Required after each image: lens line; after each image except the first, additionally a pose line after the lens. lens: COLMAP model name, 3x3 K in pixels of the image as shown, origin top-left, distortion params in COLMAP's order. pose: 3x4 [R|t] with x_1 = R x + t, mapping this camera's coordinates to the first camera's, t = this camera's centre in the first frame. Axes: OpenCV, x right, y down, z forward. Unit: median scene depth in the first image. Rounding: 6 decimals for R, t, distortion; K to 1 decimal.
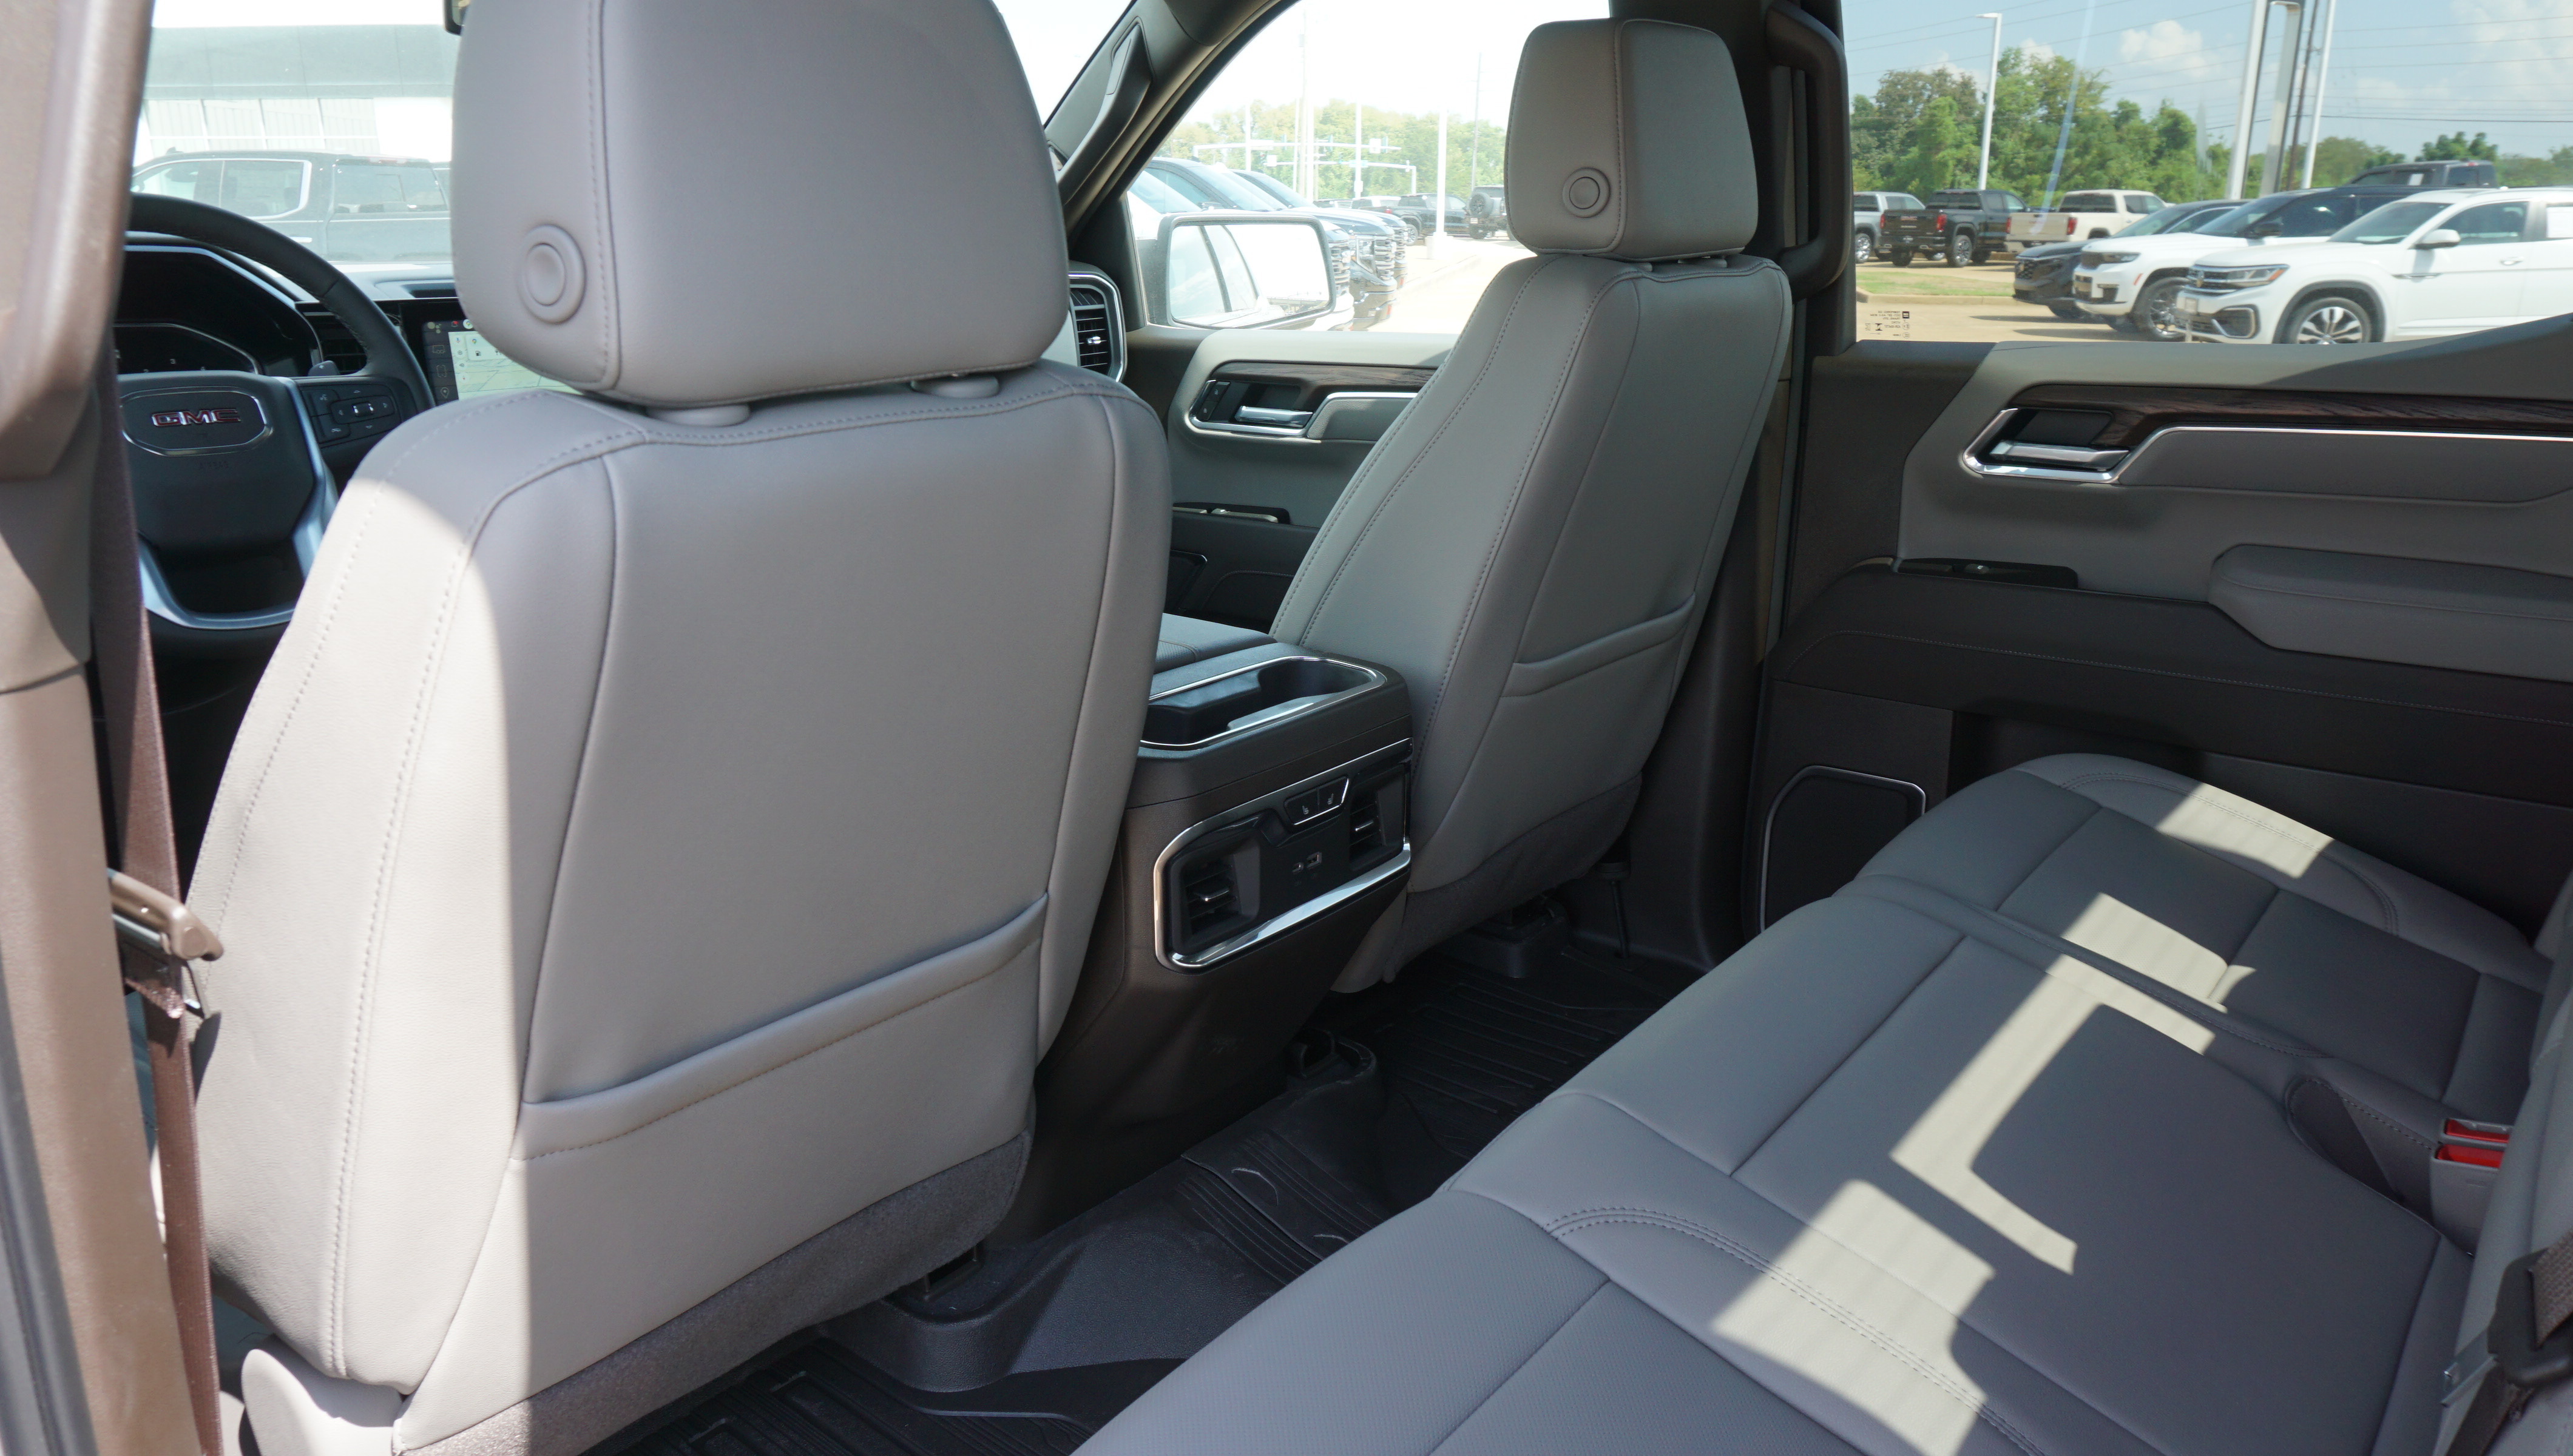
lens RADIAL K [[1750.0, 0, 1248.5], [0, 1750.0, 703.2], [0, 0, 1]] dist [-0.042344, 0.032734]
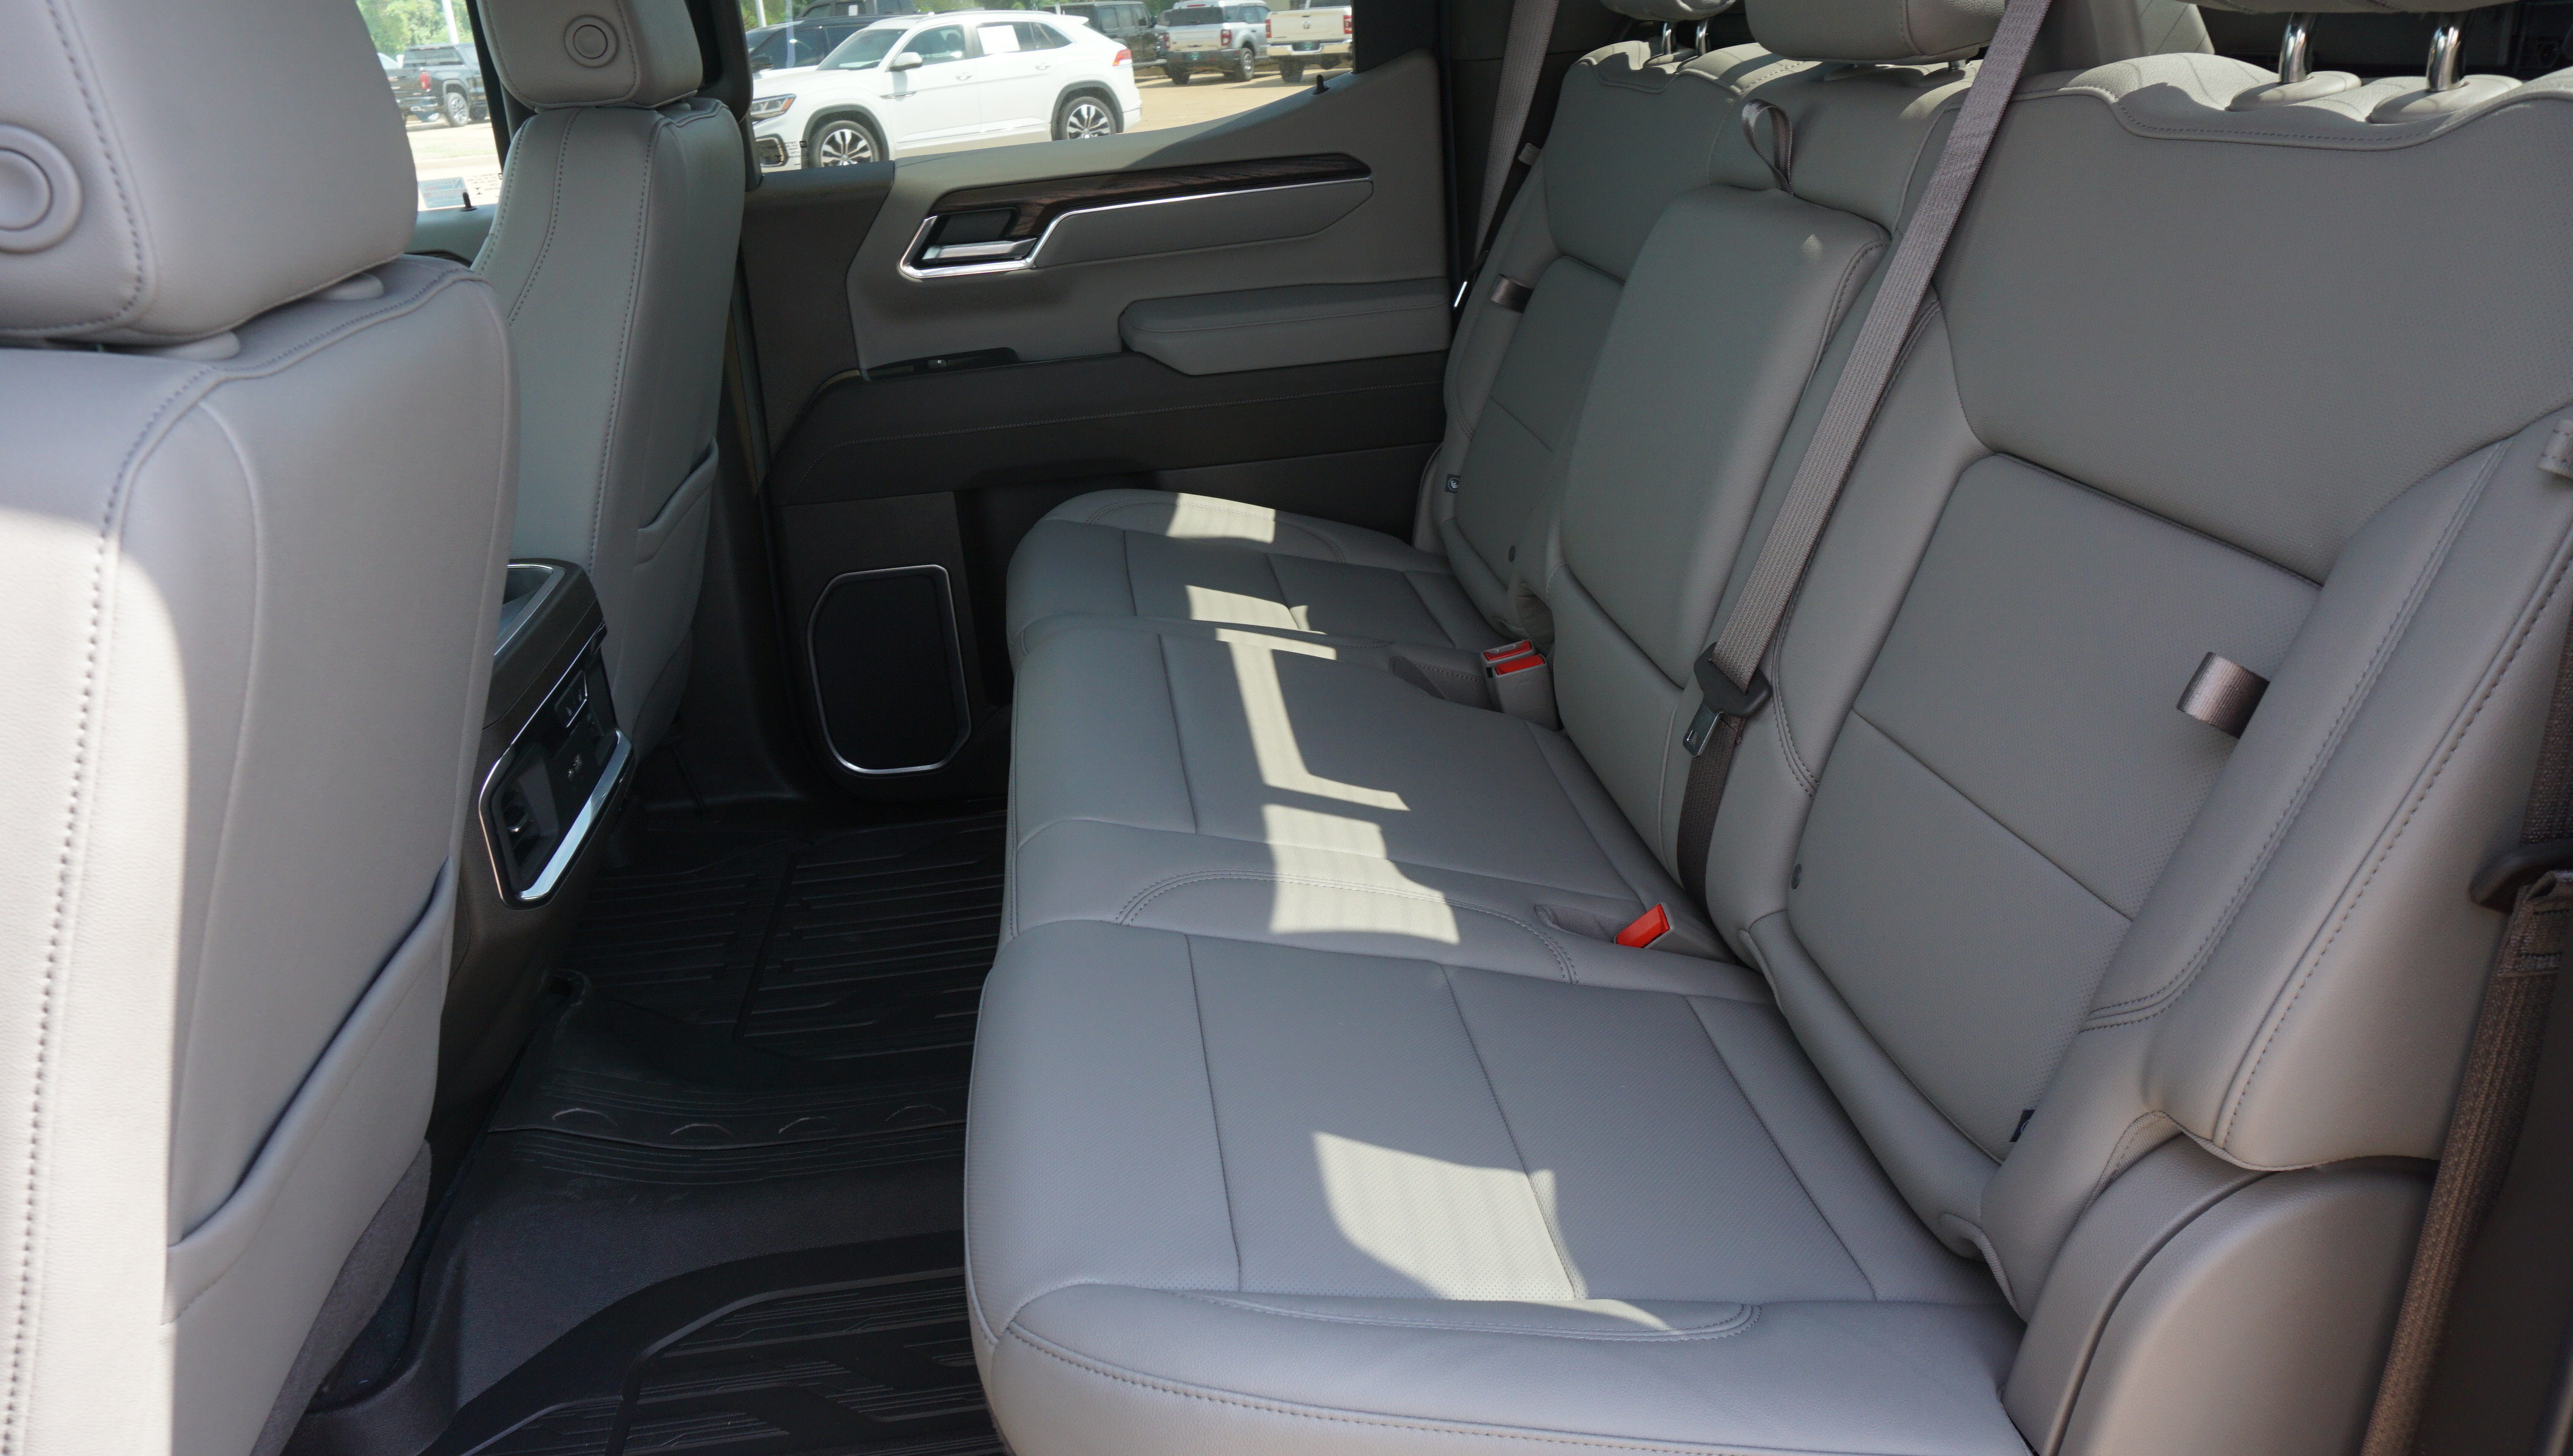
lens RADIAL K [[1750.0, 0, 1289.6], [0, 1750.0, 721.7], [0, 0, 1]] dist [-0.042344, 0.032734]
pose [[0.688918, -0.309771, 0.655312, -0.283601], [0.251847, 0.950050, 0.184333, -0.009419], [-0.679680, 0.038048, 0.732521, 0.029977]]
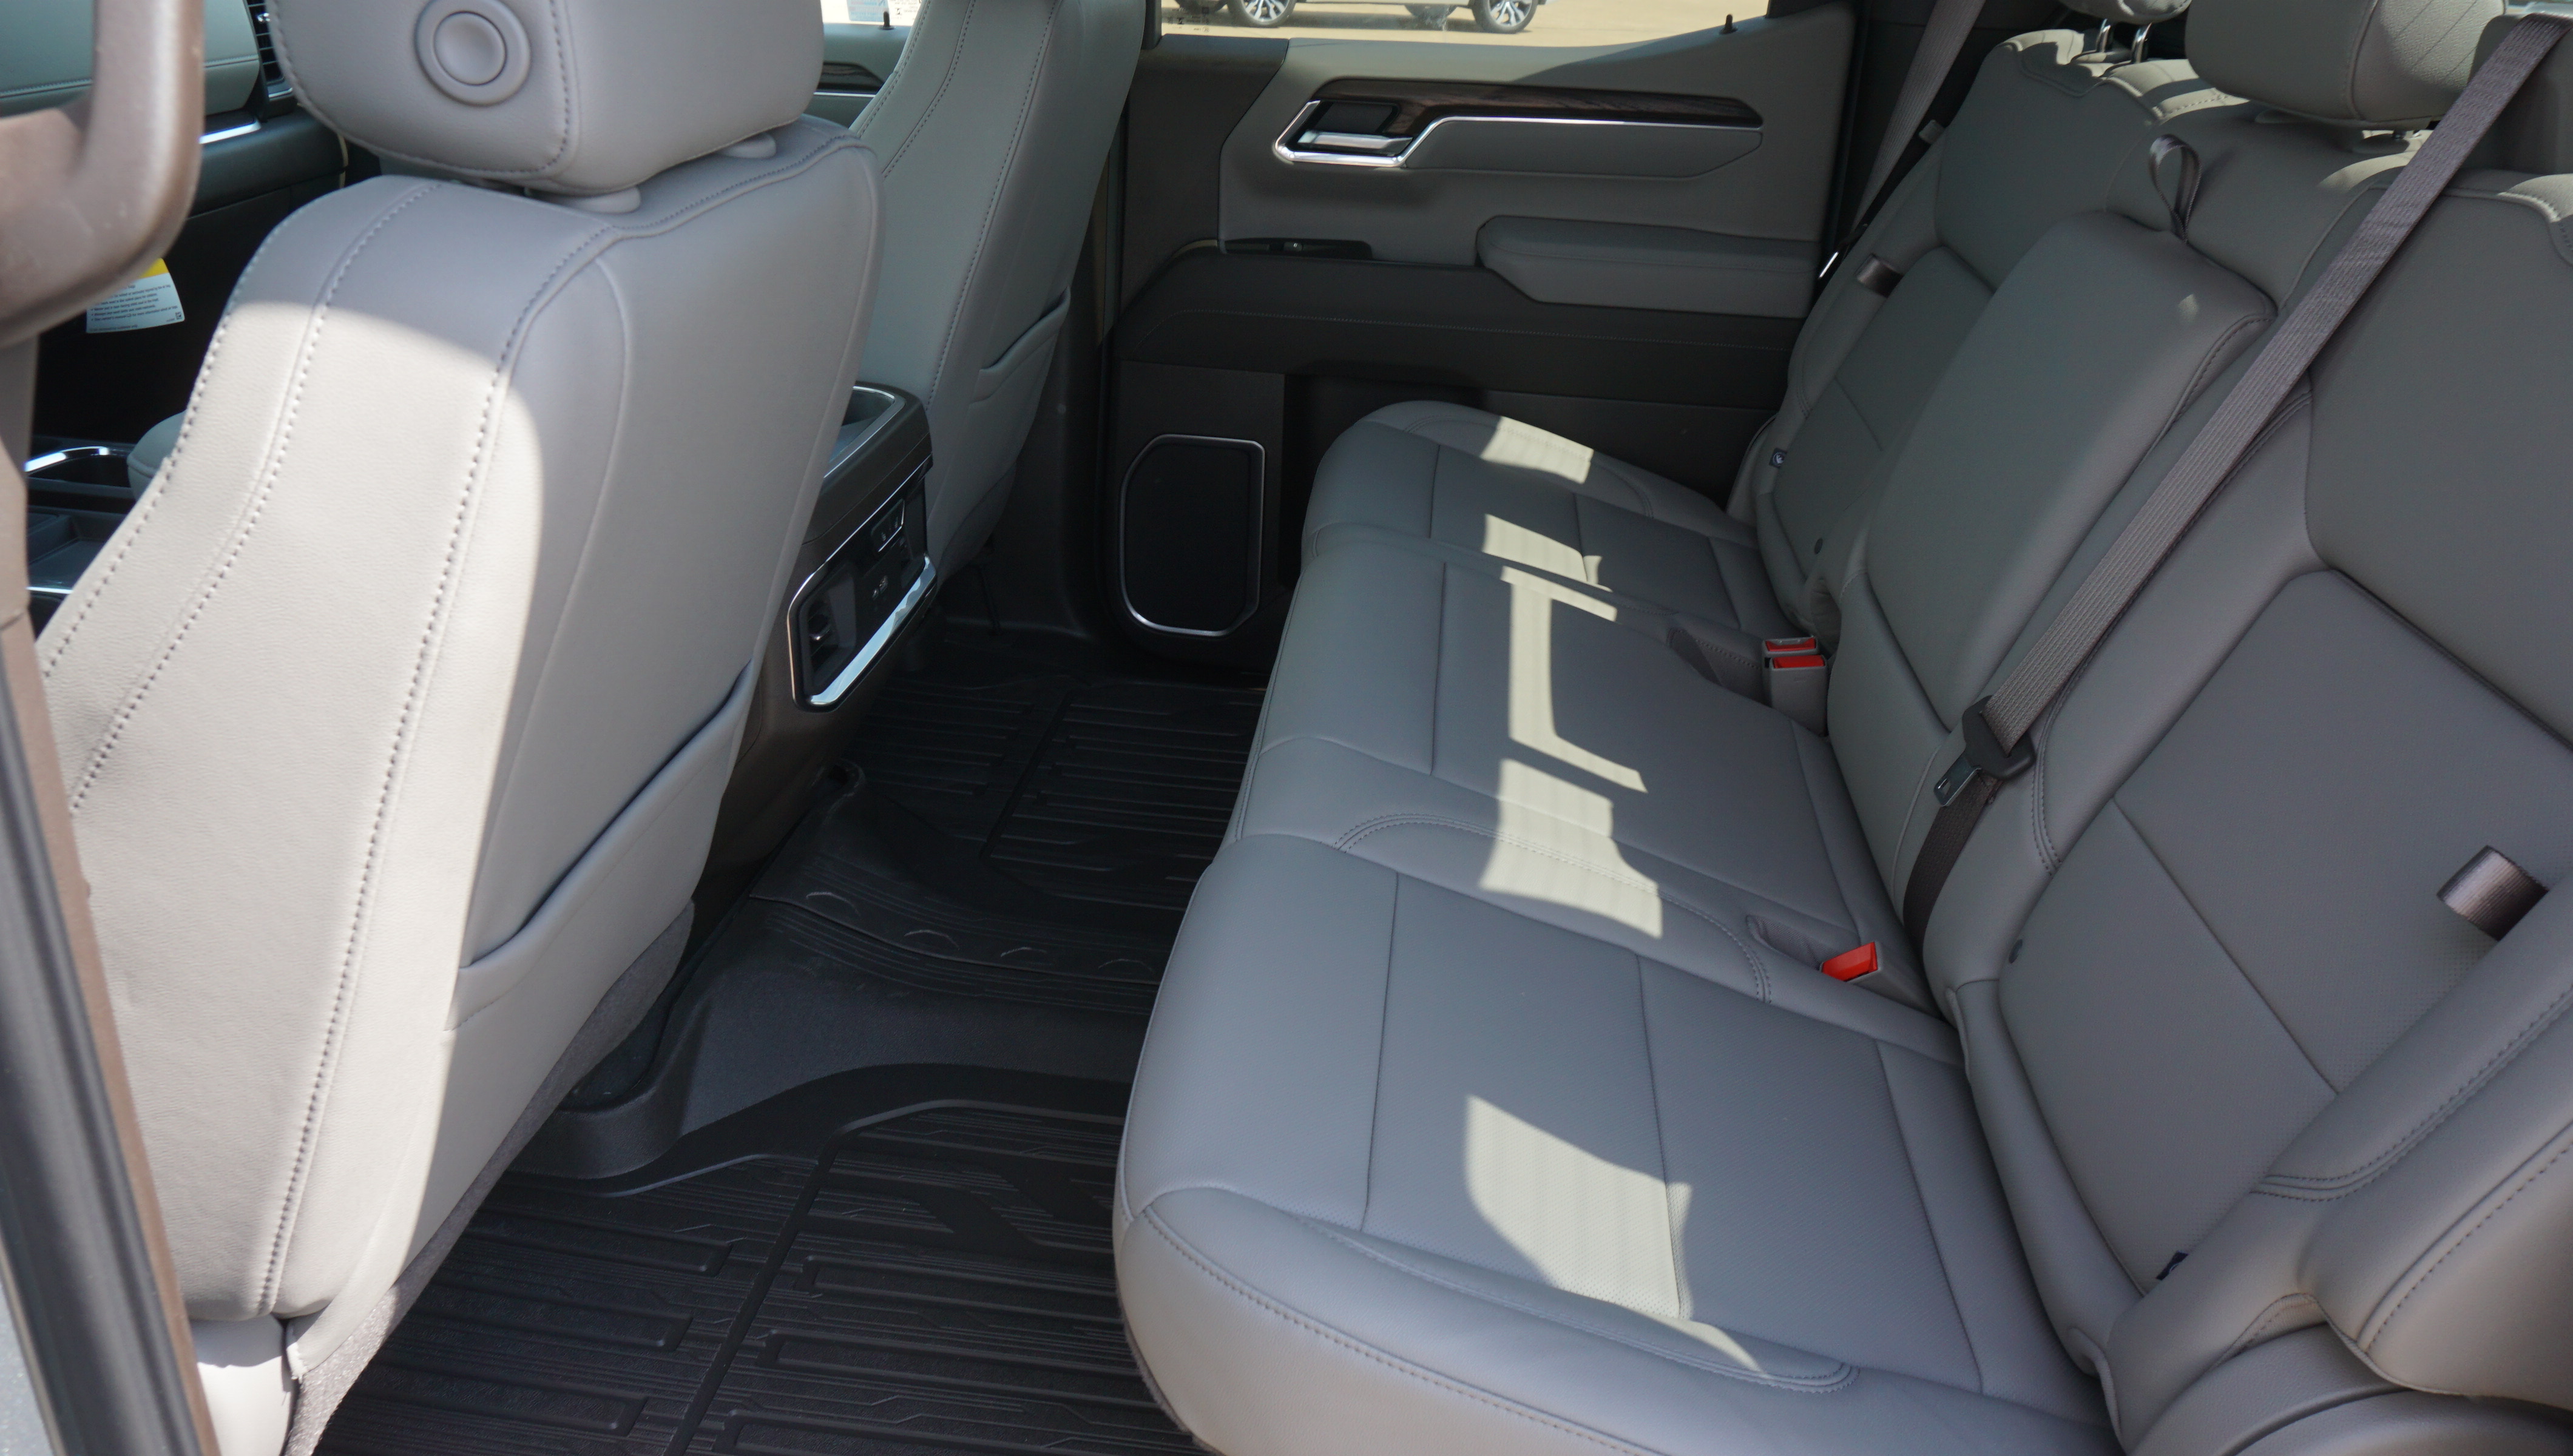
lens RADIAL K [[1750.0, 0, 1283.5], [0, 1750.0, 719.4], [0, 0, 1]] dist [-0.042344, 0.032734]
pose [[0.839180, -0.195158, 0.507633, -0.274857], [0.092092, 0.970911, 0.221024, -0.035662], [-0.536001, -0.138730, 0.832741, 0.005092]]
